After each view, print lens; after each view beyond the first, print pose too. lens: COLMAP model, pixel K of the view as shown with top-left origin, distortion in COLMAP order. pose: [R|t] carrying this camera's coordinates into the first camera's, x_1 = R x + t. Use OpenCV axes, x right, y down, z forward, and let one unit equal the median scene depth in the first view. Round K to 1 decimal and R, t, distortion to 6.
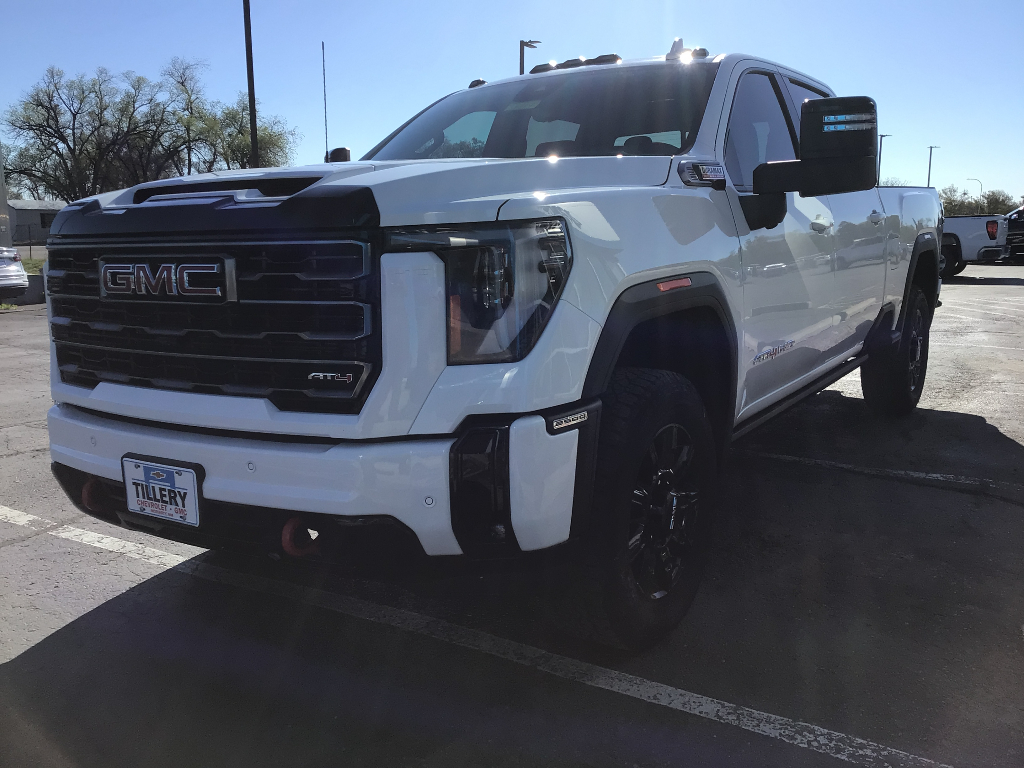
lens RADIAL K [[938.7, 0, 512.0], [0, 938.7, 384.0], [0, 0, 1]] dist [0.037420, -0.037677]
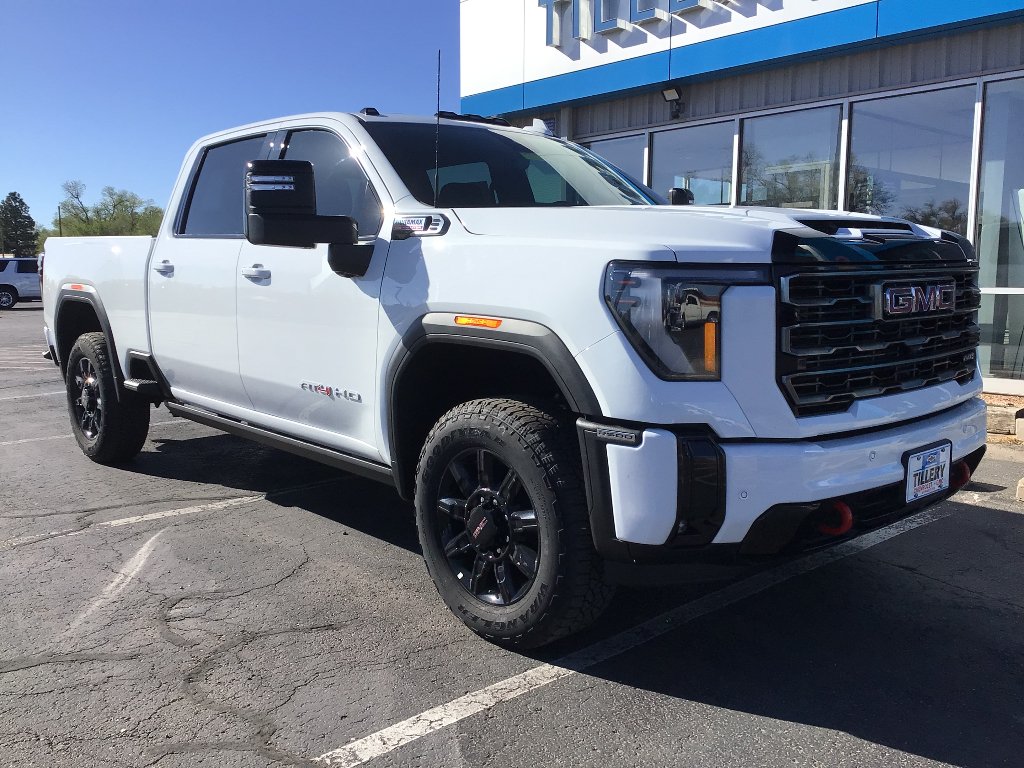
lens RADIAL K [[938.7, 0, 512.0], [0, 938.7, 384.0], [0, 0, 1]] dist [0.037420, -0.037677]
pose [[0.246417, -0.102175, 0.963763, -1.579732], [0.162443, 0.984713, 0.062863, -0.153954], [-0.955453, 0.141066, 0.259247, 1.120208]]
